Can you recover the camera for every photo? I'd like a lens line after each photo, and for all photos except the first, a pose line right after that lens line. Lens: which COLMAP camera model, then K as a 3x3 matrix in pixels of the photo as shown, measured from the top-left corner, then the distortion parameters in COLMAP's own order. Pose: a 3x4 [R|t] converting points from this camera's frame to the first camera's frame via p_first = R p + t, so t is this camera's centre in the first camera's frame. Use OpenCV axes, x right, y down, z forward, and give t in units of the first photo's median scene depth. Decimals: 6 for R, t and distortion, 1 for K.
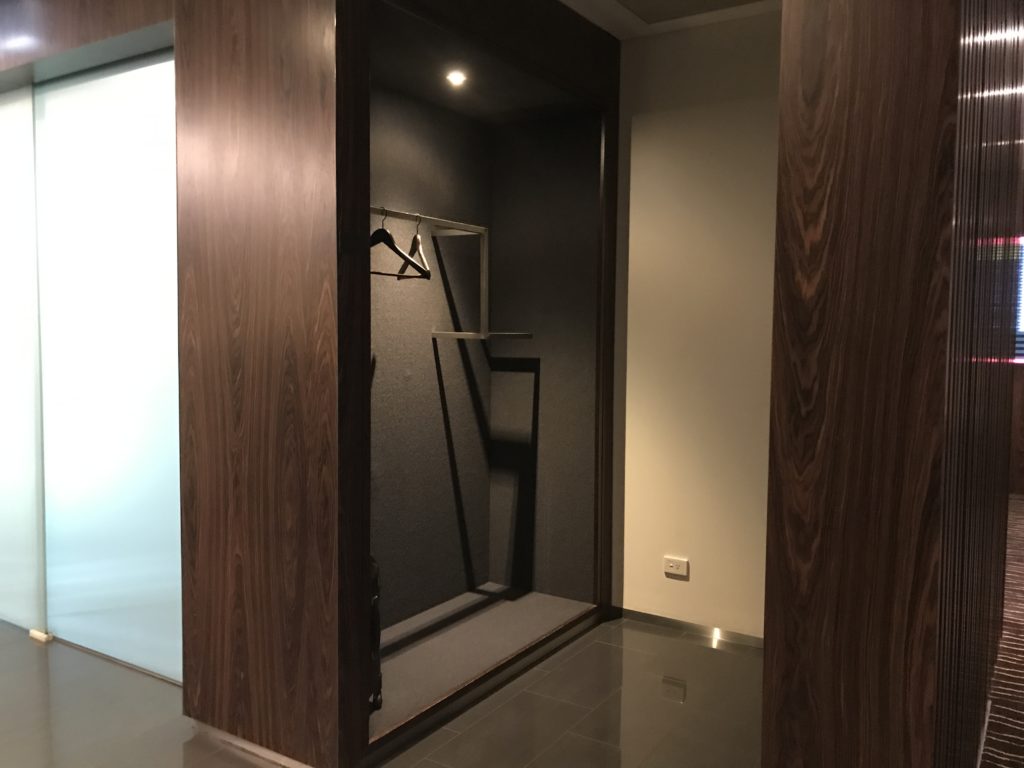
lens RADIAL K [[826.2, 0, 512.0], [0, 826.2, 384.0], [0, 0, 1]] dist [0.073303, -0.090686]
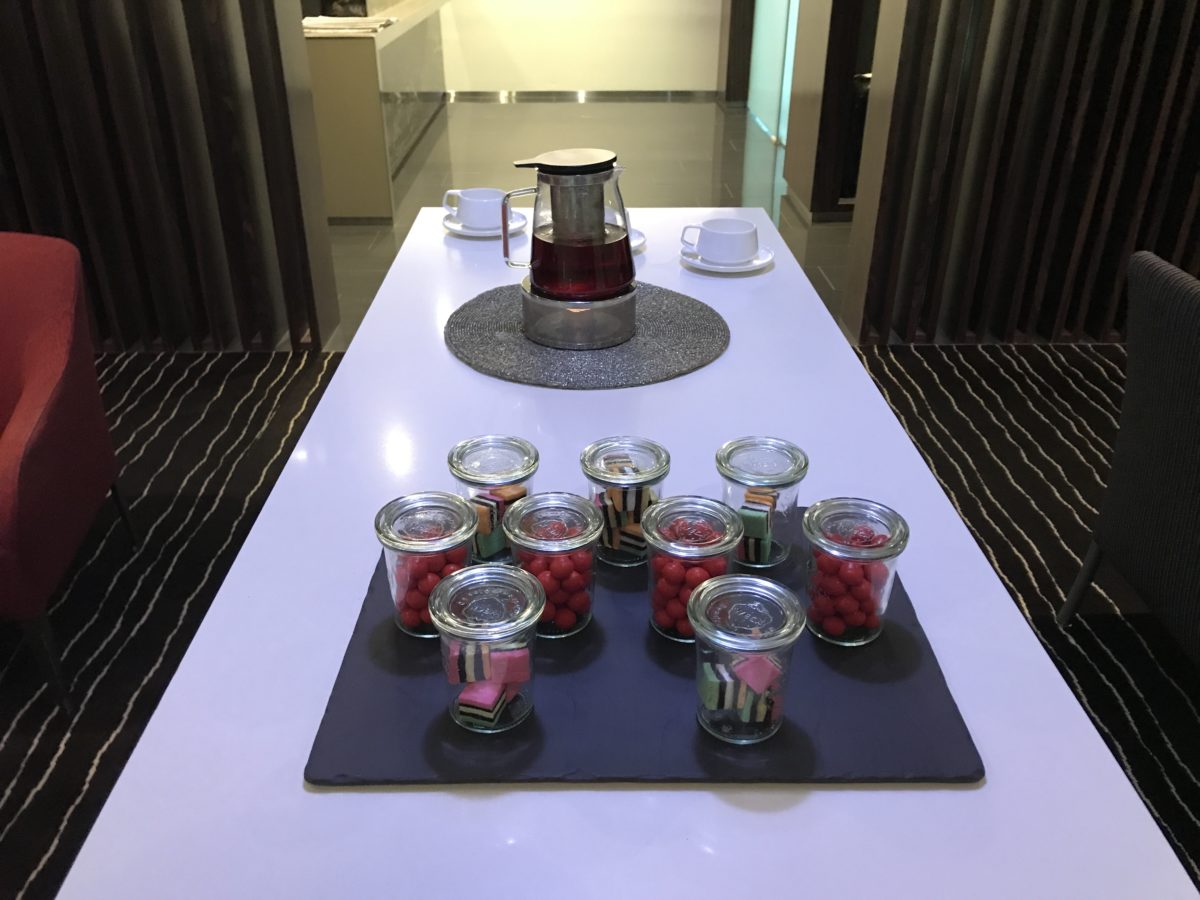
lens RADIAL K [[968.2, 0, 600.0], [0, 968.2, 450.0], [0, 0, 1]] dist [0.073303, -0.090686]
pose [[0.615642, 0.436521, -0.656074, 1.380989], [-0.070836, 0.859839, 0.505627, -0.297769], [0.784836, -0.264812, 0.560275, -1.102974]]
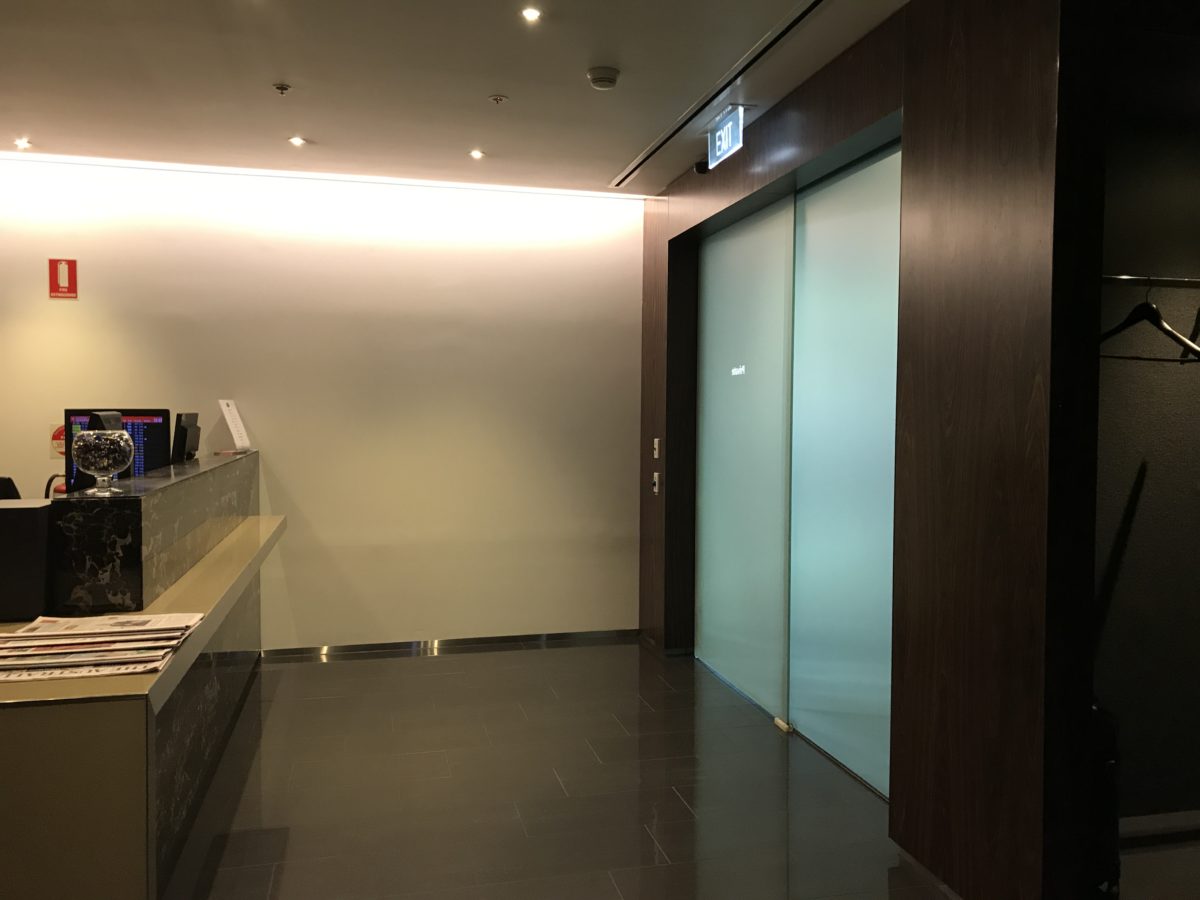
lens RADIAL K [[968.2, 0, 600.0], [0, 968.2, 450.0], [0, 0, 1]] dist [0.073303, -0.090686]
pose [[0.724006, 0.022046, -0.689441, 0.121301], [-0.047337, 0.998721, -0.017774, -0.004042], [0.688168, 0.045504, 0.724123, -0.040134]]
